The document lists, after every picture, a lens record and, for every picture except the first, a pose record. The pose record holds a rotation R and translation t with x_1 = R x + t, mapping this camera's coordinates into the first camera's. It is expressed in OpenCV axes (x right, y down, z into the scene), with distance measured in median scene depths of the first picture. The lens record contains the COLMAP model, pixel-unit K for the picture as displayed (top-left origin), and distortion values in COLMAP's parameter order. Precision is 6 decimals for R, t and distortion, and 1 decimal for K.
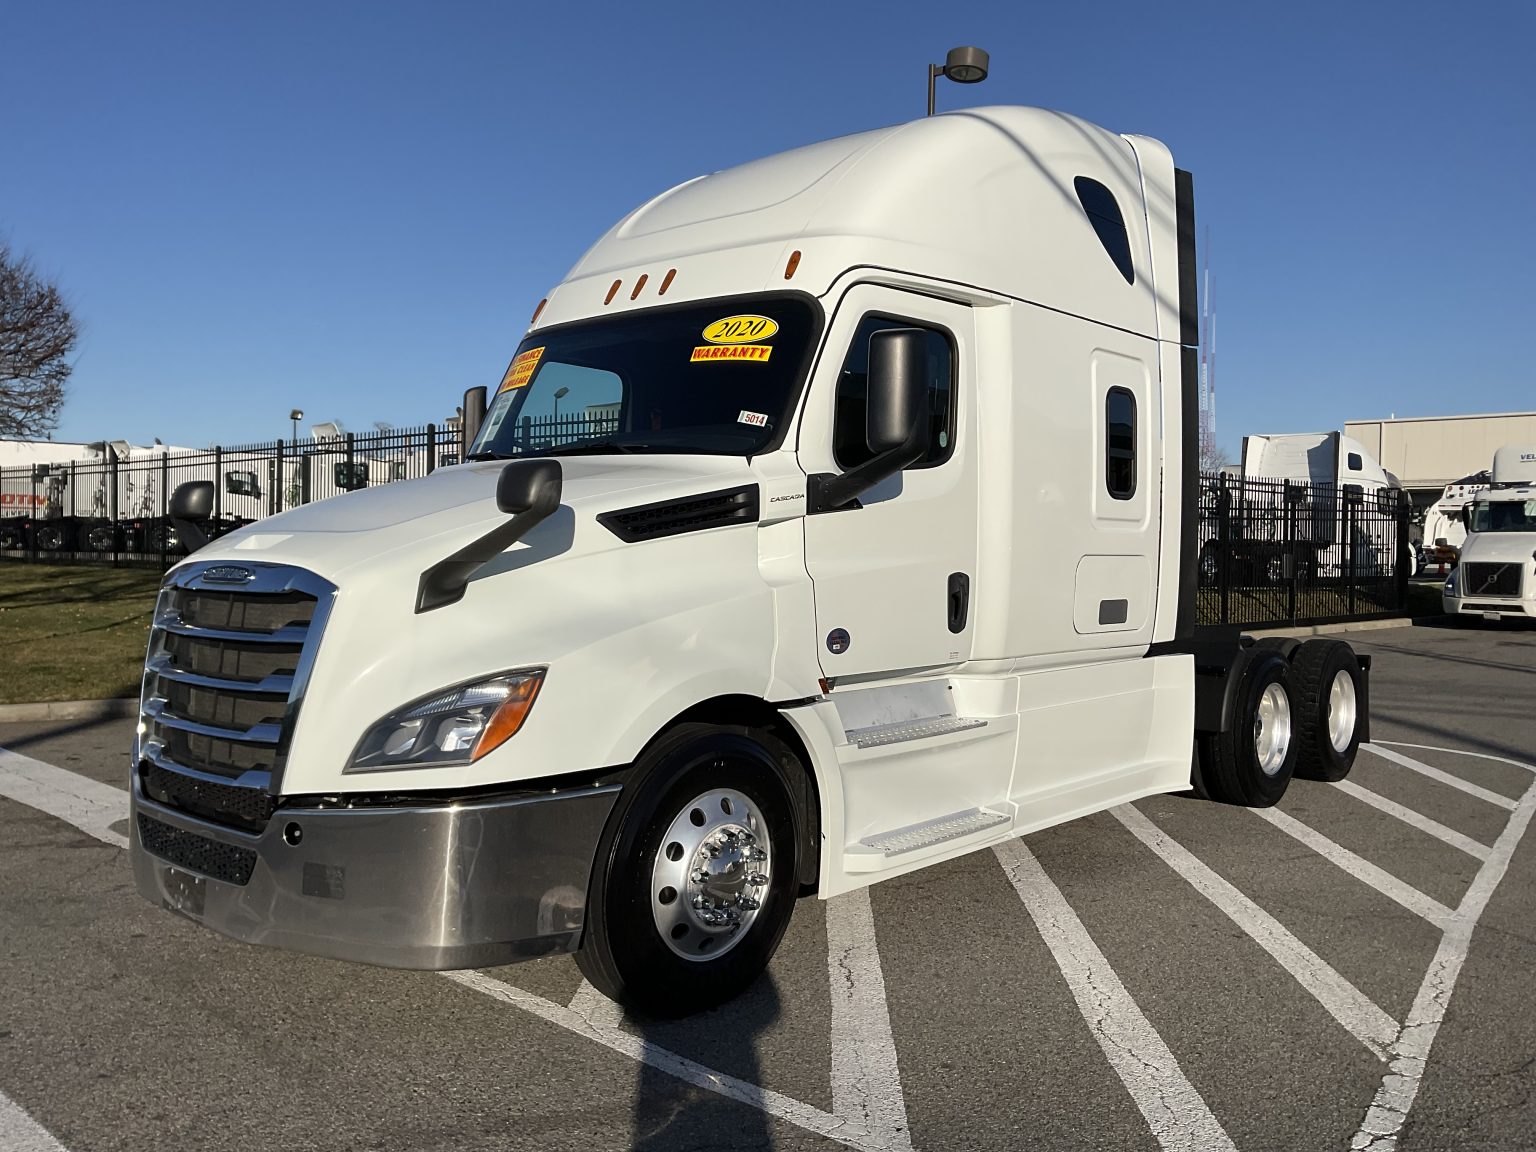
lens RADIAL K [[1267.1, 0, 759.3], [0, 1267.1, 579.0], [0, 0, 1]] dist [0.015026, -0.010666]
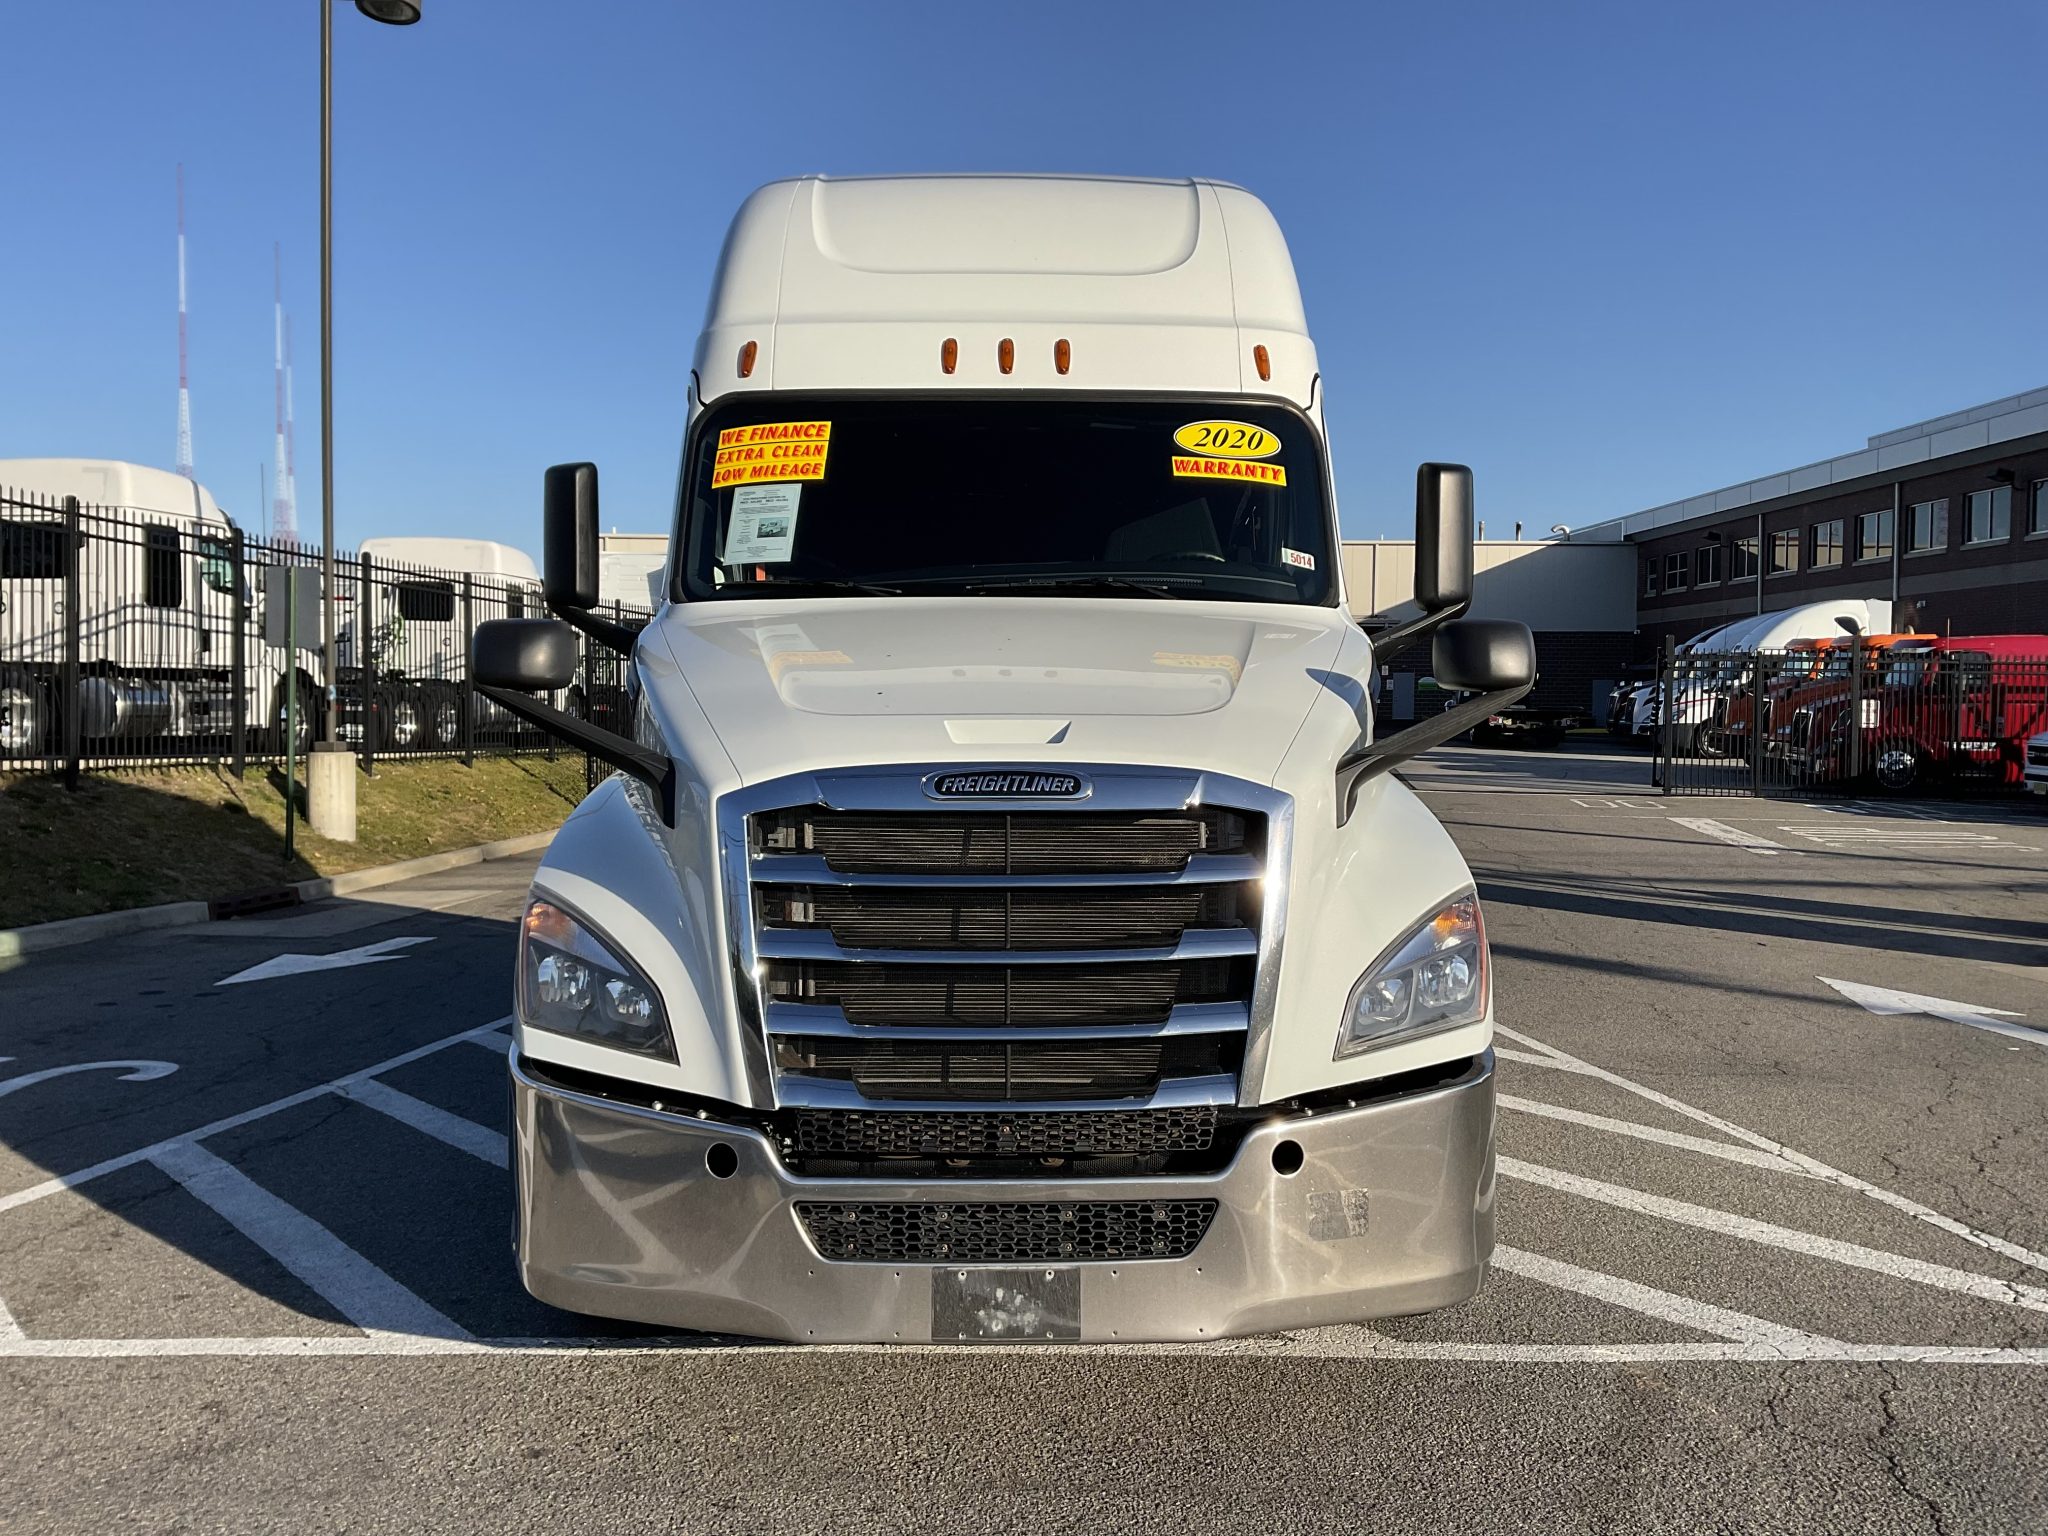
lens RADIAL K [[1689.5, 0, 1013.4], [0, 1689.5, 777.1], [0, 0, 1]] dist [0.015026, -0.010666]
pose [[0.731800, -0.035392, 0.680599, -0.819343], [0.022003, 0.999357, 0.028309, -0.023346], [-0.681164, -0.005741, 0.732109, 0.334172]]
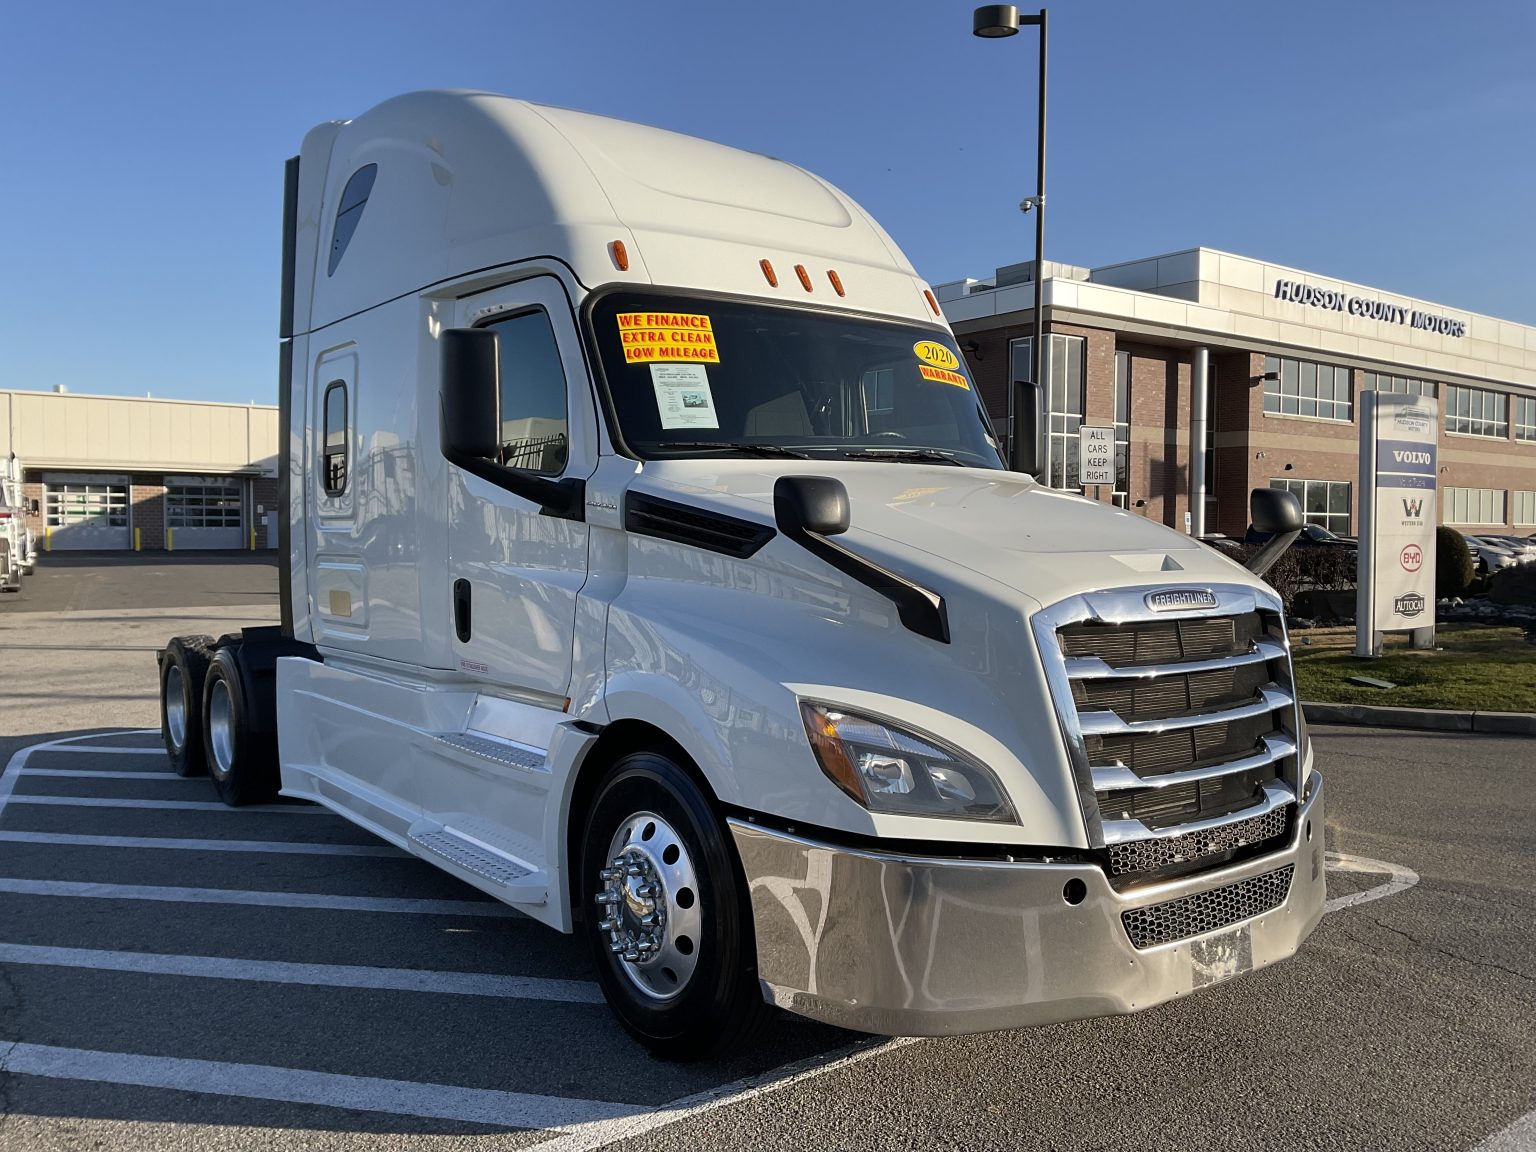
lens RADIAL K [[1267.1, 0, 768.2], [0, 1267.1, 585.2], [0, 0, 1]] dist [0.015026, -0.010666]
pose [[0.193649, -0.047591, 0.979916, -1.130645], [0.031174, 0.998617, 0.042338, -0.048691], [-0.980575, 0.022349, 0.194865, 0.933935]]
